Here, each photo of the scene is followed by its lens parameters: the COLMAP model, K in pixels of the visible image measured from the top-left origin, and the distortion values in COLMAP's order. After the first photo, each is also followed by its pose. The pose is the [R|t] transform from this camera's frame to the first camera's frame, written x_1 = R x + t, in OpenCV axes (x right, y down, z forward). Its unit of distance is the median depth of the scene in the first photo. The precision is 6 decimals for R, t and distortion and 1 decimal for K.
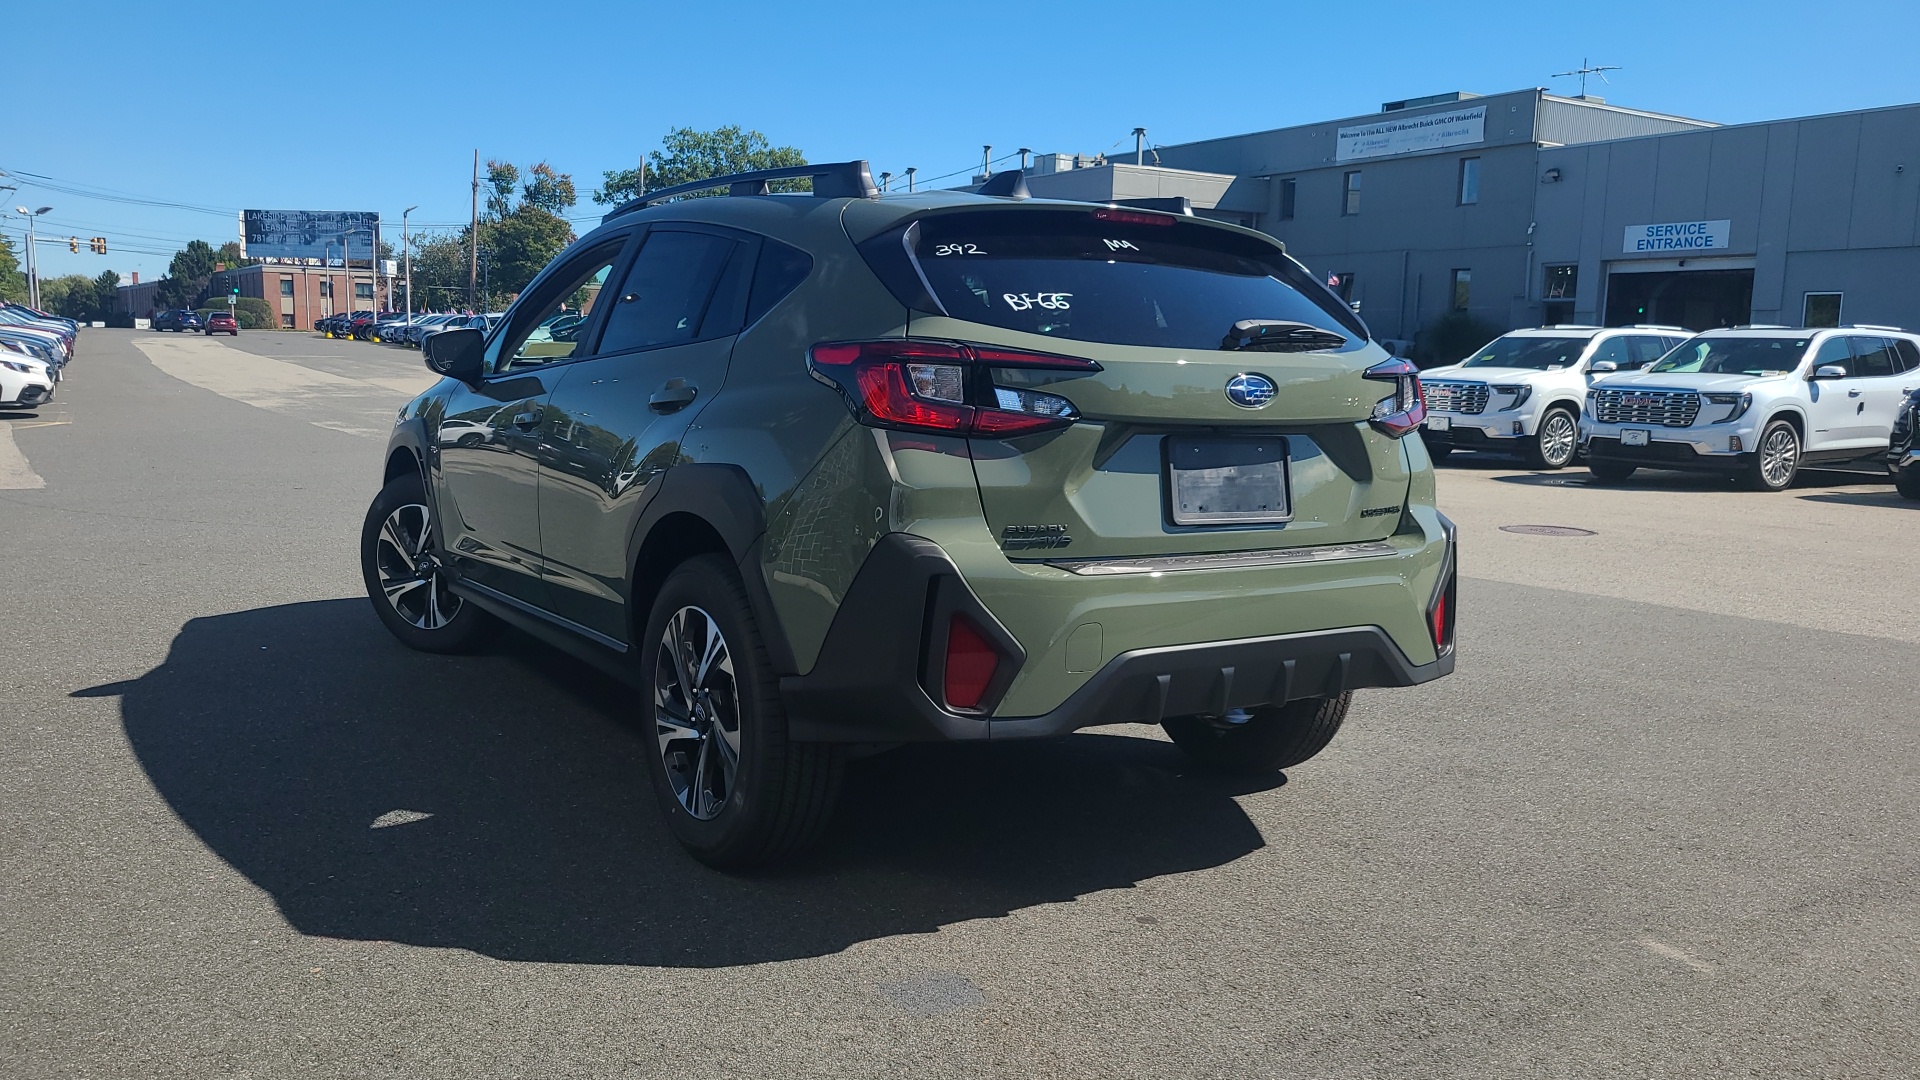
lens RADIAL K [[1420.7, 0, 960.0], [0, 1420.7, 540.0], [0, 0, 1]] dist [0.037366, -0.000213]
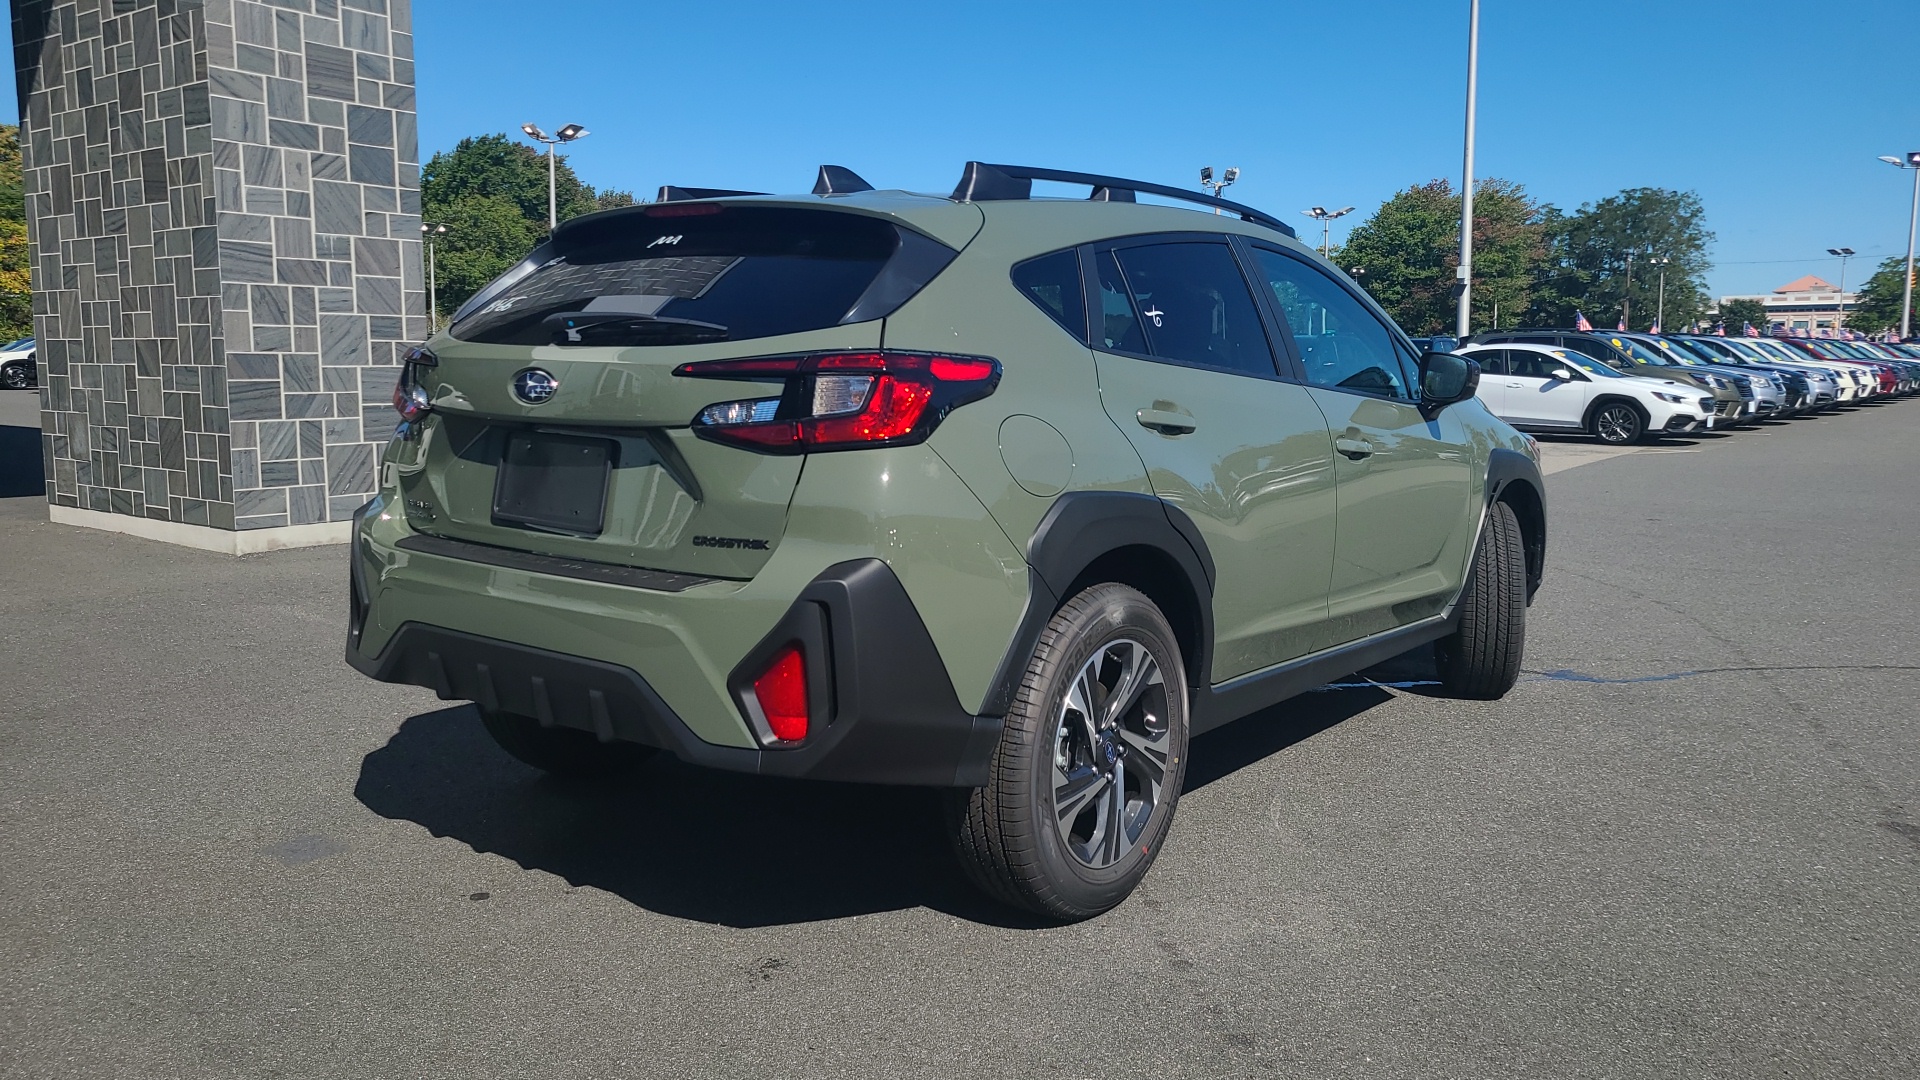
lens RADIAL K [[1437.1, 0, 960.0], [0, 1437.1, 540.0], [0, 0, 1]] dist [0.047197, -0.013641]
pose [[0.339033, 0.096237, -0.935839, 0.187454], [-0.120991, 0.990954, 0.058072, -0.014427], [0.932962, 0.093540, 0.347610, 0.144966]]
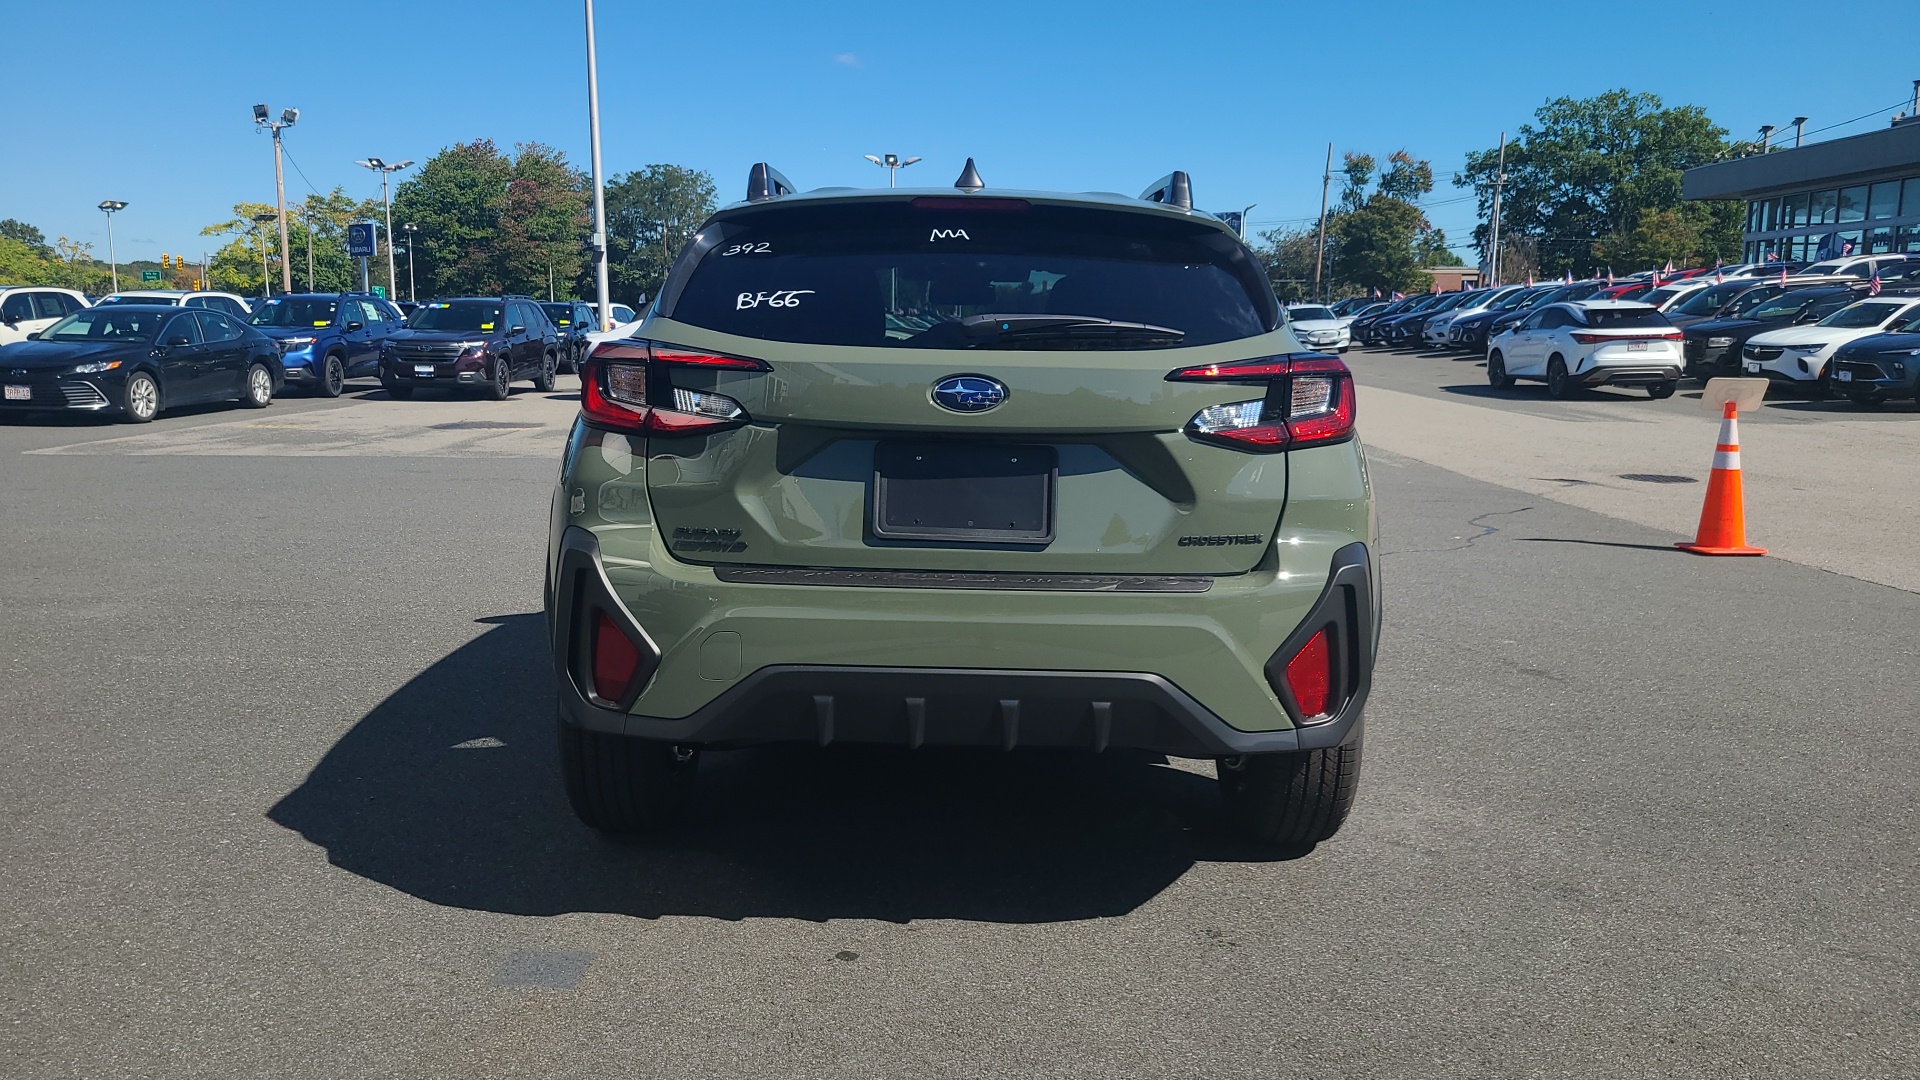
lens RADIAL K [[1437.1, 0, 960.0], [0, 1437.1, 540.0], [0, 0, 1]] dist [0.047197, -0.013641]
pose [[0.836269, 0.066084, -0.544322, 0.107403], [-0.063409, 0.997706, 0.023709, -0.005281], [0.544640, 0.014687, 0.838541, 0.037033]]
